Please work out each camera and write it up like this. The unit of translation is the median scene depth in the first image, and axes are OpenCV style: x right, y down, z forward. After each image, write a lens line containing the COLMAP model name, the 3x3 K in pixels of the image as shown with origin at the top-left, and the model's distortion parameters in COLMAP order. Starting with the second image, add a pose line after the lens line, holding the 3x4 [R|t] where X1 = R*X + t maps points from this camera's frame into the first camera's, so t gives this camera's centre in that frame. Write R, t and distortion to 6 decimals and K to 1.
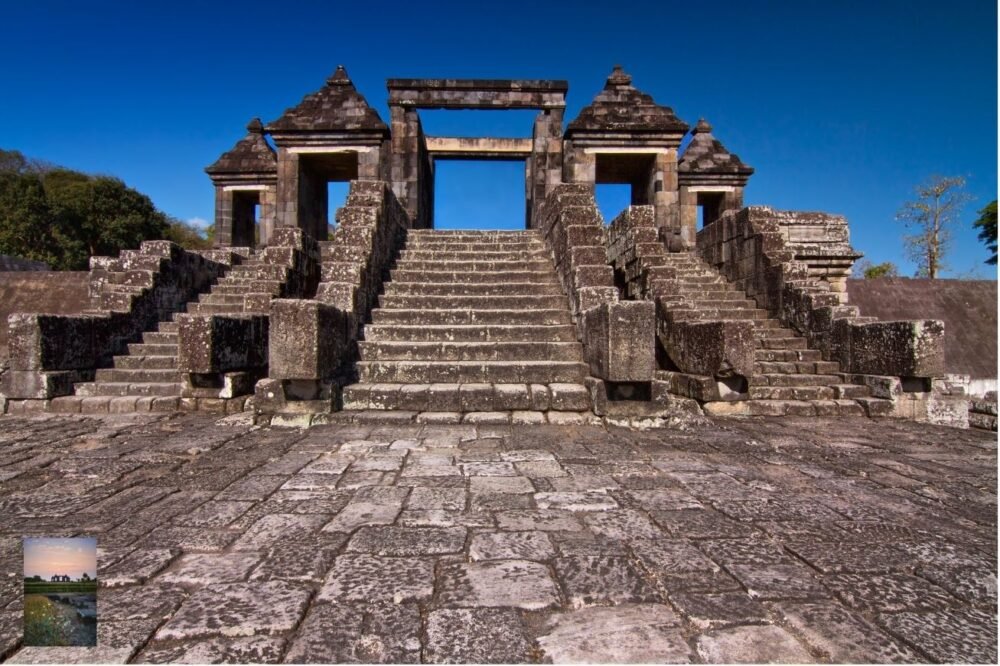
lens RADIAL K [[534.3, 0, 500.0], [0, 534.3, 333.0], [0, 0, 1]] dist [0.000521, -0.000220]
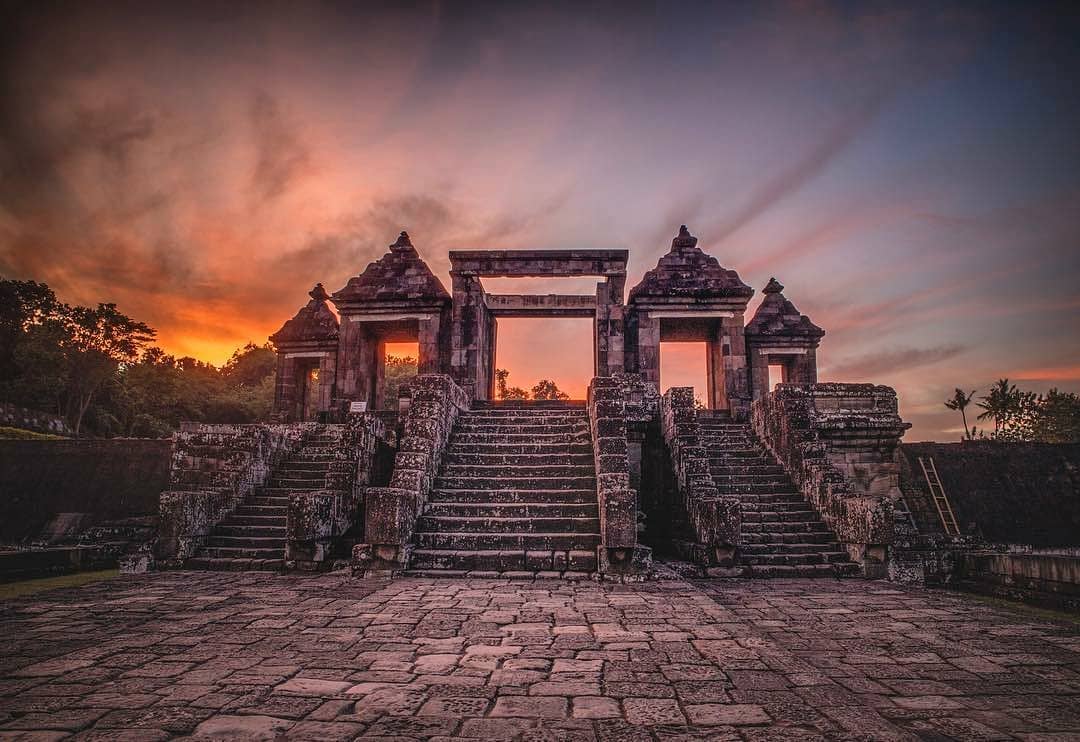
lens RADIAL K [[734.8, 0, 558.1], [0, 734.8, 388.9], [0, 0, 1]] dist [-0.132070, 0.123677]
pose [[0.998681, -0.008764, -0.050593, 0.101370], [0.001292, 0.989303, -0.145871, -0.022609], [0.051330, 0.145613, 0.988009, -0.519898]]
